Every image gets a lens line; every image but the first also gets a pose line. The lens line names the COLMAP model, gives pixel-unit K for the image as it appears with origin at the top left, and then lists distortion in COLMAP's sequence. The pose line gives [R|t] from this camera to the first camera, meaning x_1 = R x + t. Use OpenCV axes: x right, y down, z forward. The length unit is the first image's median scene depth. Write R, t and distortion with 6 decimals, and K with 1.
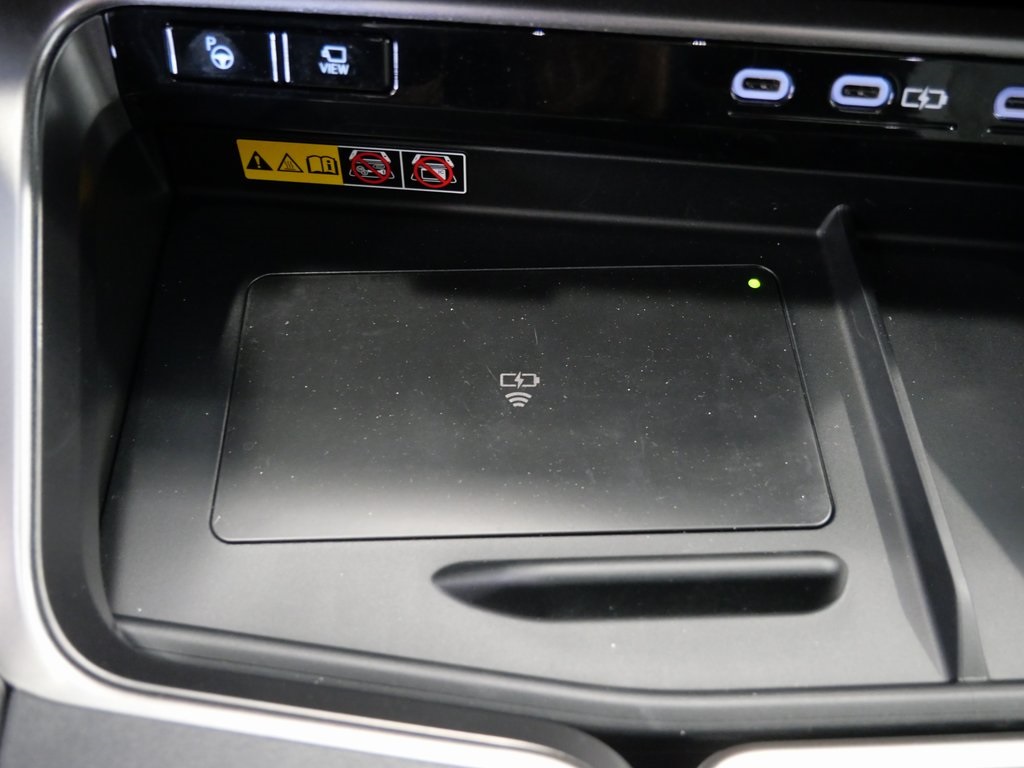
lens RADIAL K [[948.7, 0, 512.0], [0, 948.7, 384.0], [0, 0, 1]] dist [-0.013801, 0.009780]
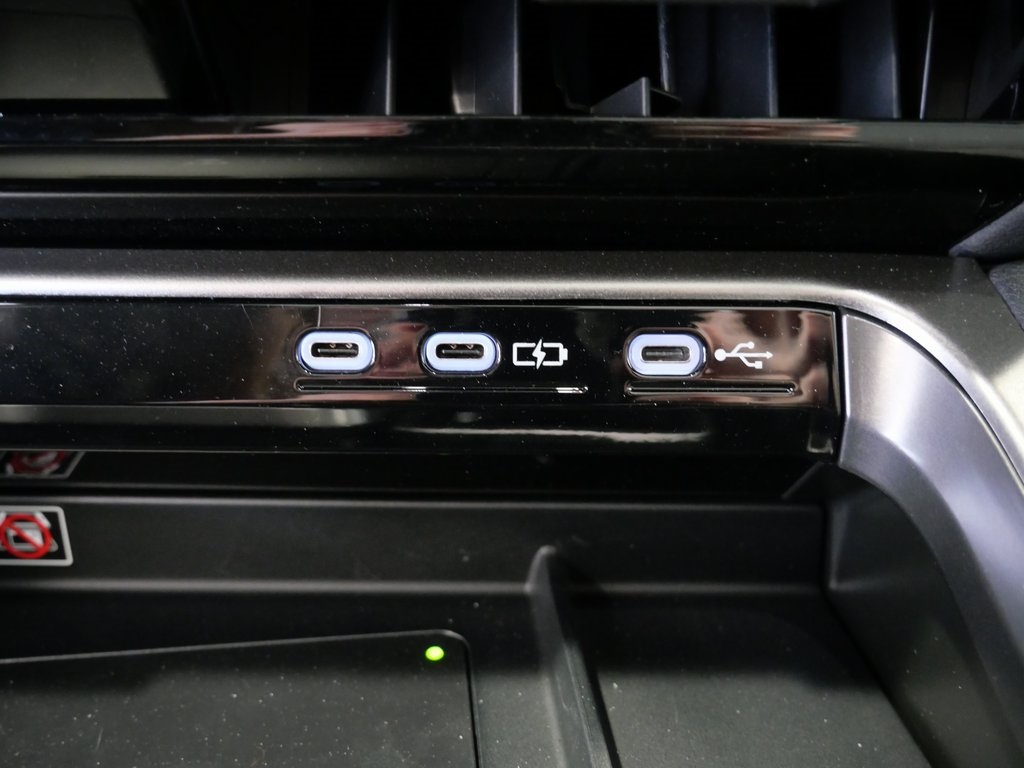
lens RADIAL K [[948.7, 0, 512.0], [0, 948.7, 384.0], [0, 0, 1]] dist [-0.013801, 0.009780]
pose [[0.996367, -0.037116, 0.076646, 0.271825], [0.070086, 0.868653, -0.490438, 0.080318], [-0.048376, 0.494028, 0.868099, 0.254953]]
